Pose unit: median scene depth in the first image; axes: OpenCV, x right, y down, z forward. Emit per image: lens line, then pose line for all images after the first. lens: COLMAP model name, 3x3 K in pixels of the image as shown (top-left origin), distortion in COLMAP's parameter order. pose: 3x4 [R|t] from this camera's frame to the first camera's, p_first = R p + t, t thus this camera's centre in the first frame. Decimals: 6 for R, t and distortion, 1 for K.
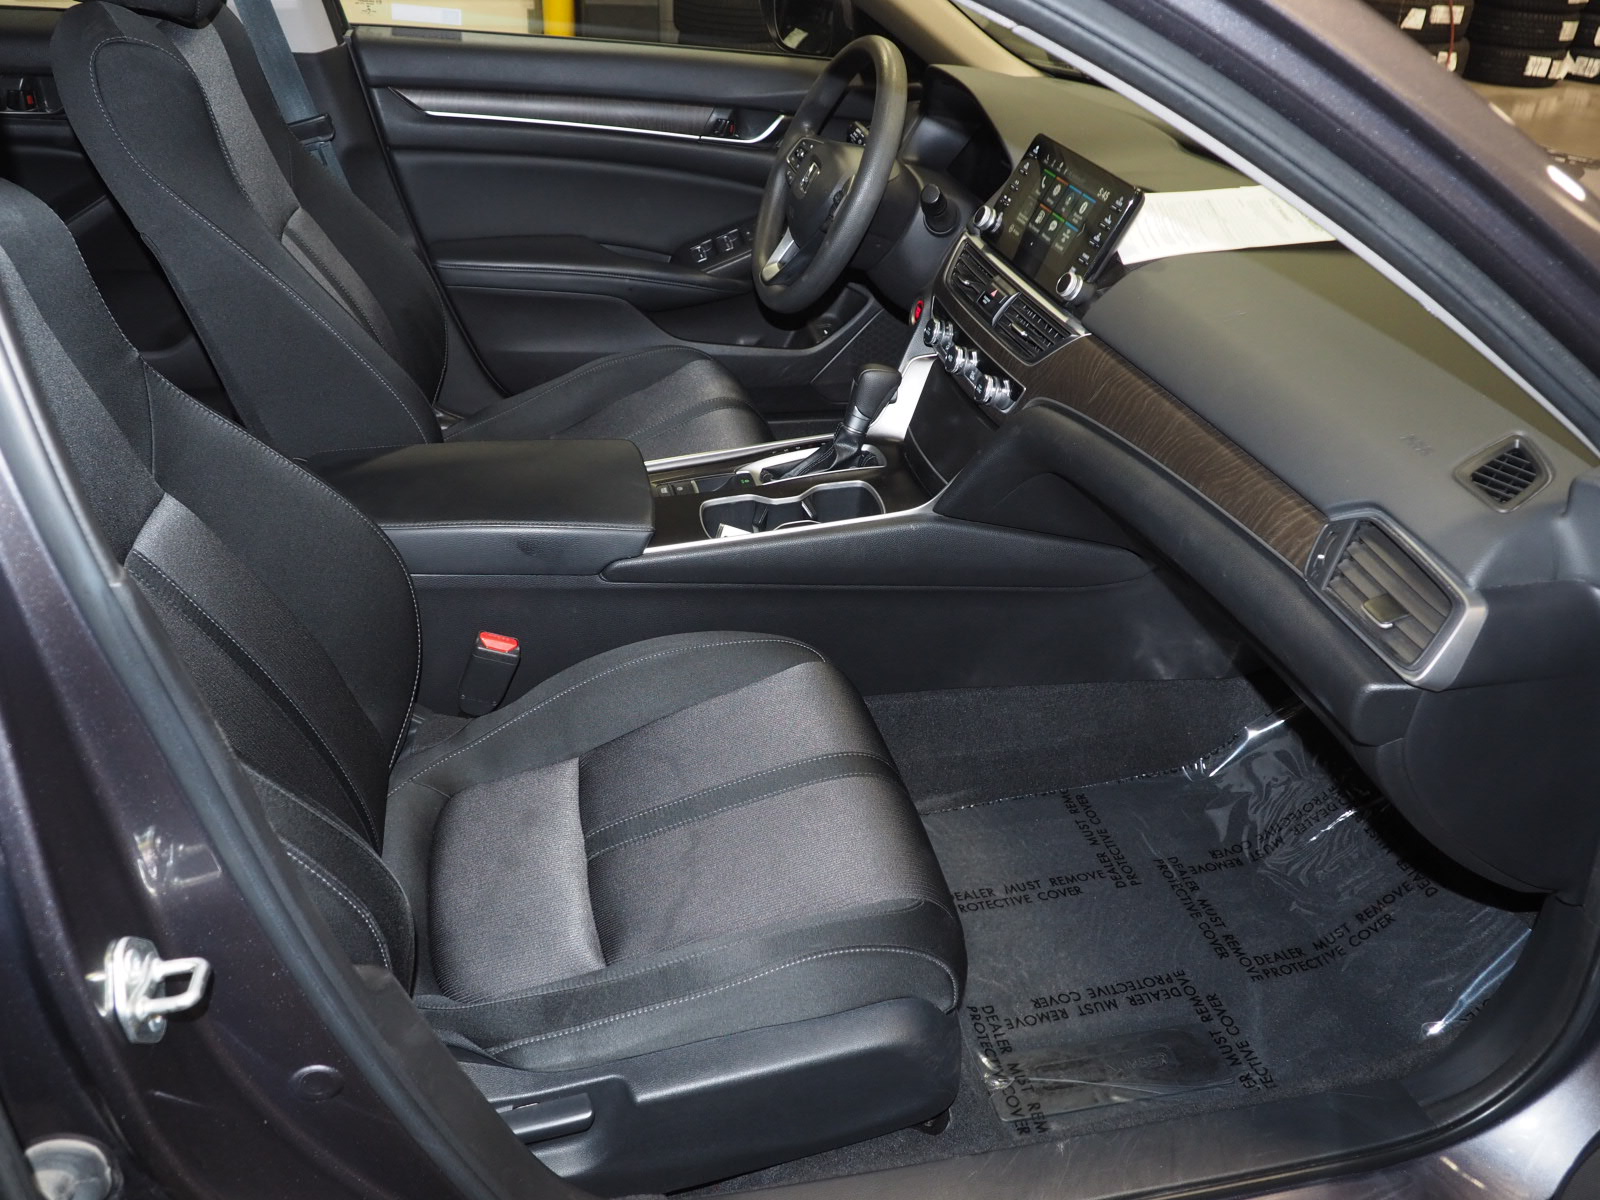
lens RADIAL K [[1263.1, 0, 806.8], [0, 1263.1, 629.7], [0, 0, 1]] dist [-0.016298, 0.002802]
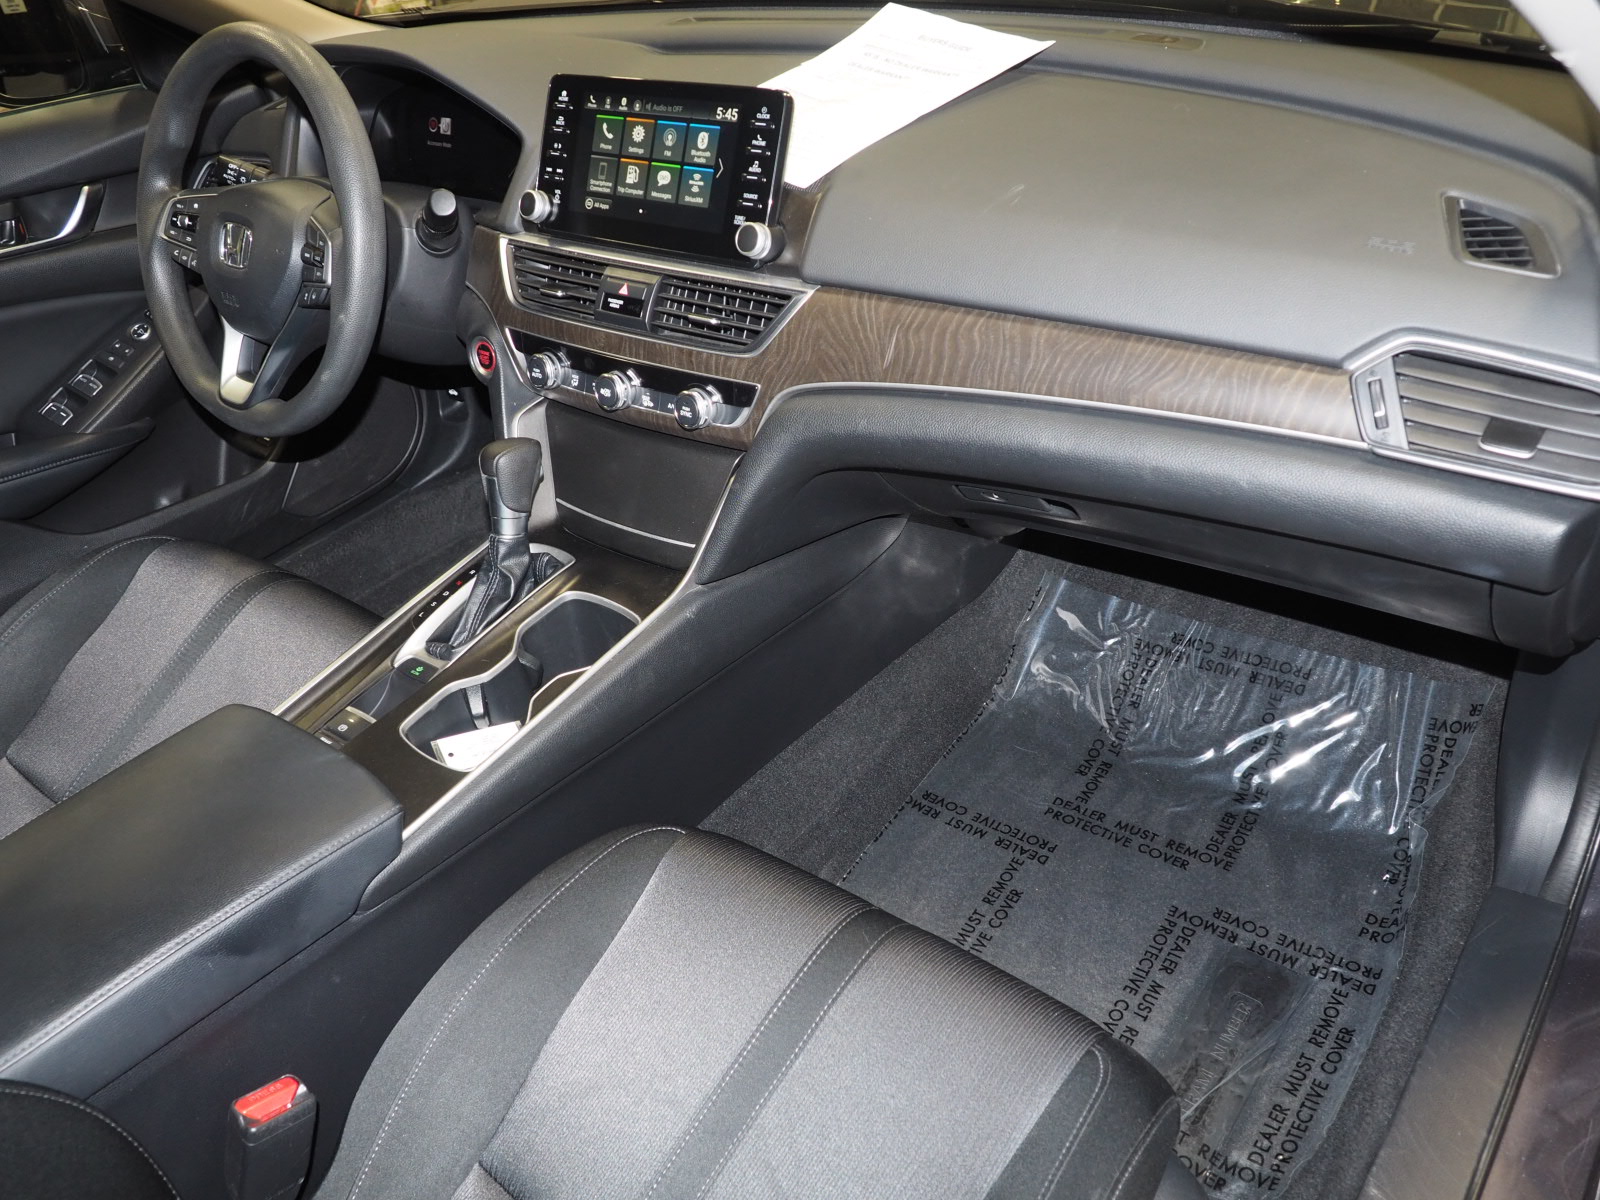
lens RADIAL K [[1263.1, 0, 806.8], [0, 1263.1, 629.7], [0, 0, 1]] dist [-0.016298, 0.002802]
pose [[0.759313, -0.479173, 0.440269, -0.198200], [0.465796, 0.872687, 0.146464, -0.151768], [-0.454398, 0.093864, 0.885840, 0.310437]]
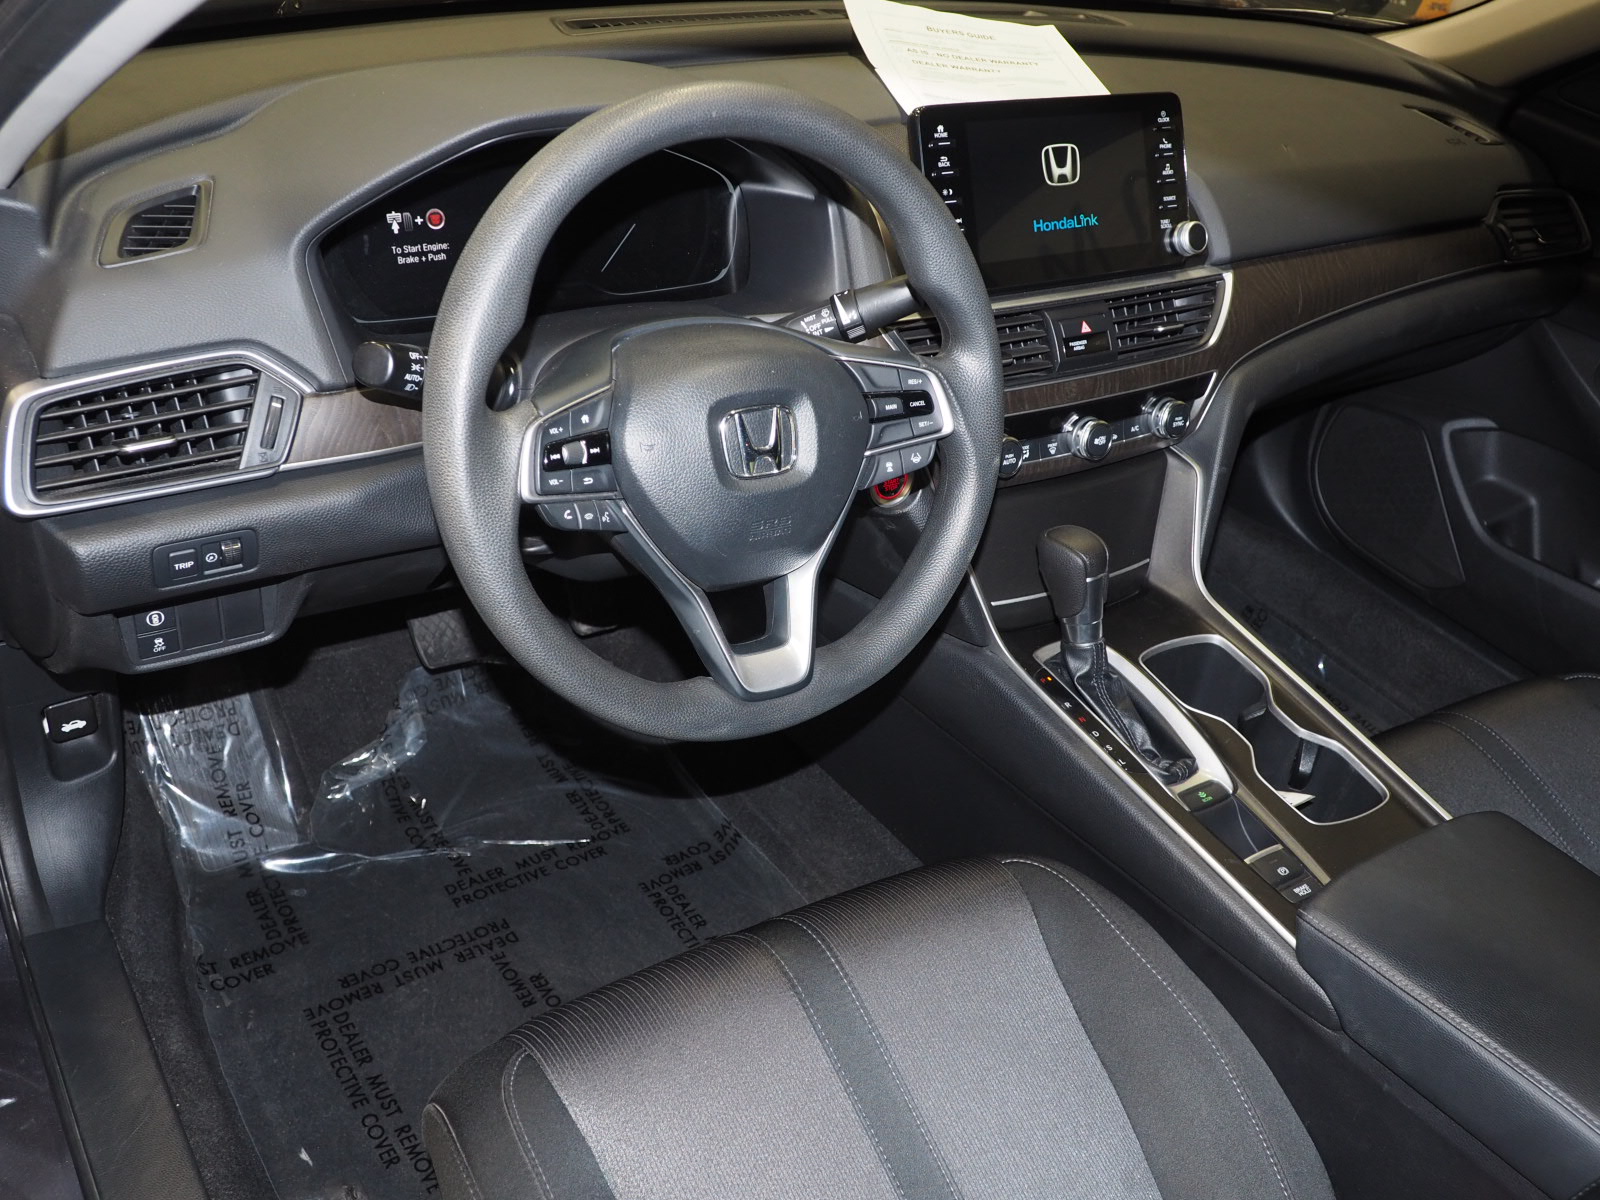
lens RADIAL K [[1460.0, 0, 800.0], [0, 1460.0, 600.0], [0, 0, 1]] dist [0.001695, -0.000228]
pose [[-0.324226, -0.605037, 0.727192, -0.465664], [0.391025, 0.614254, 0.685413, -0.783427], [-0.861381, 0.506579, 0.037427, 1.191779]]
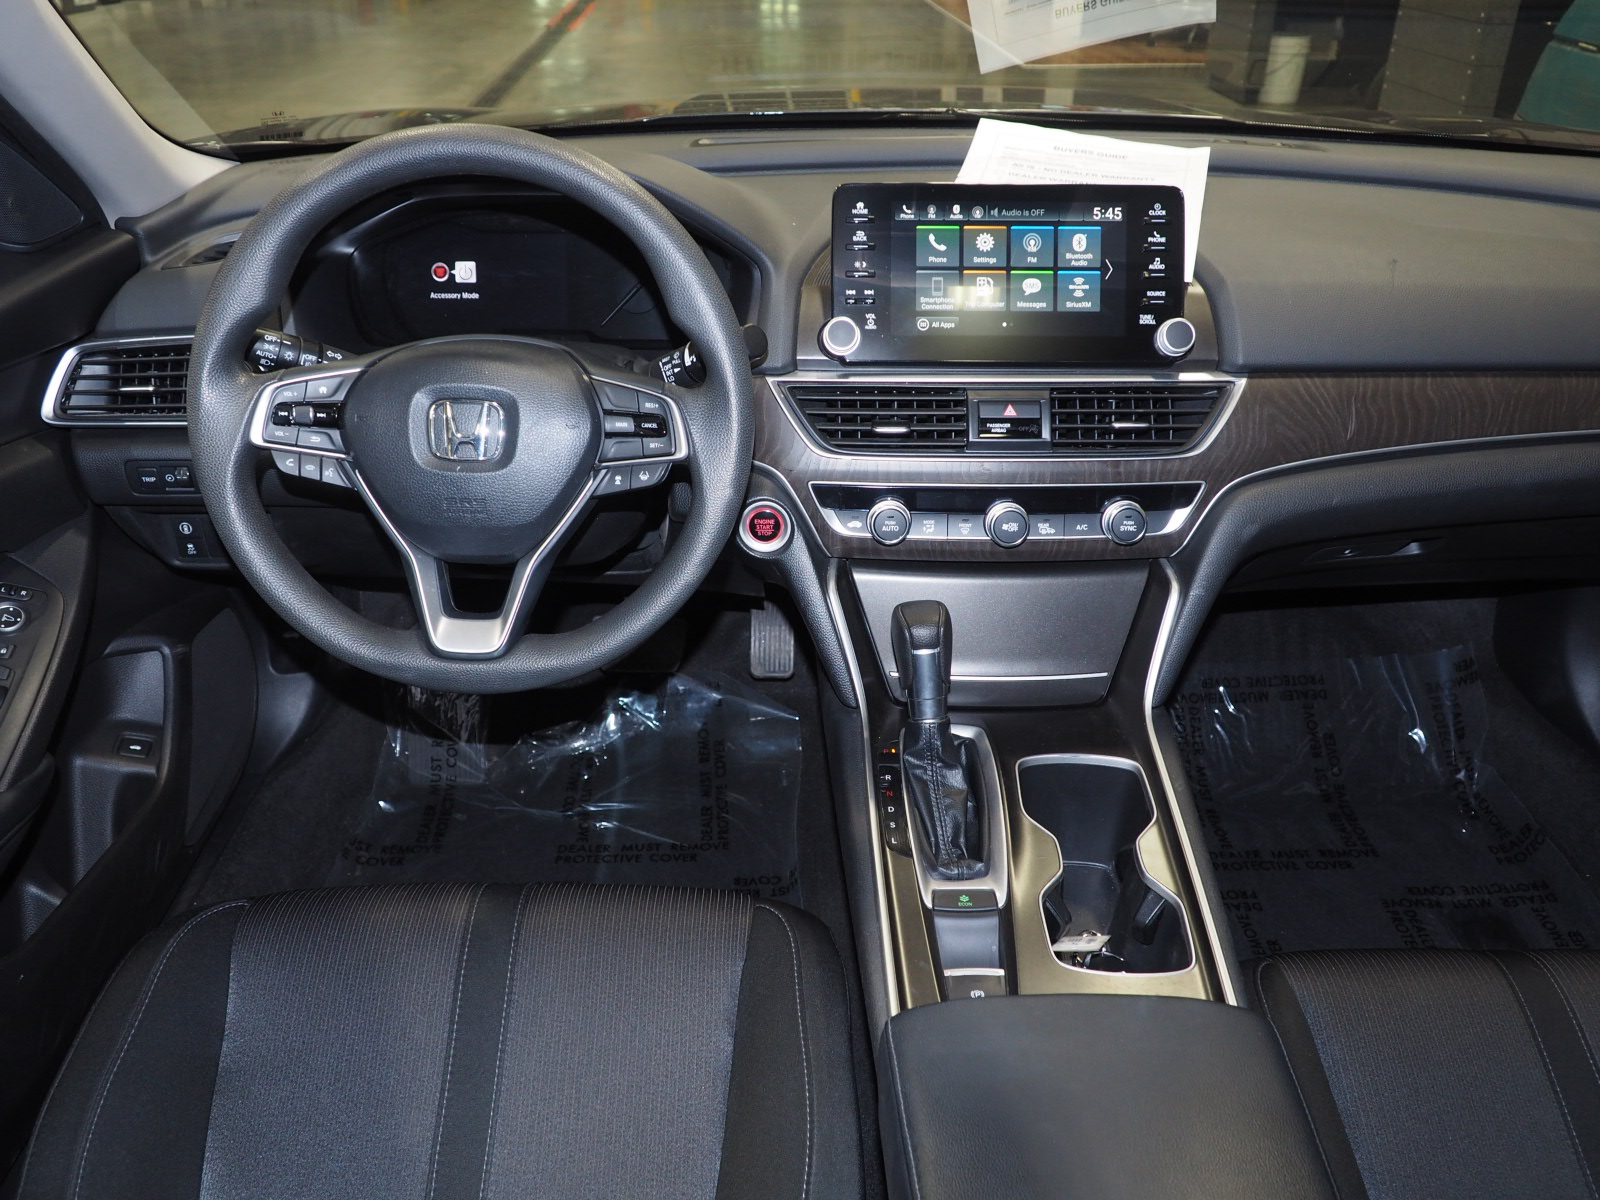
lens RADIAL K [[1263.1, 0, 806.8], [0, 1263.1, 629.7], [0, 0, 1]] dist [-0.016298, 0.002802]
pose [[0.226210, -0.542947, 0.808726, -0.483297], [0.539977, 0.760900, 0.359800, -0.482518], [-0.810712, 0.355303, 0.465303, 0.828544]]
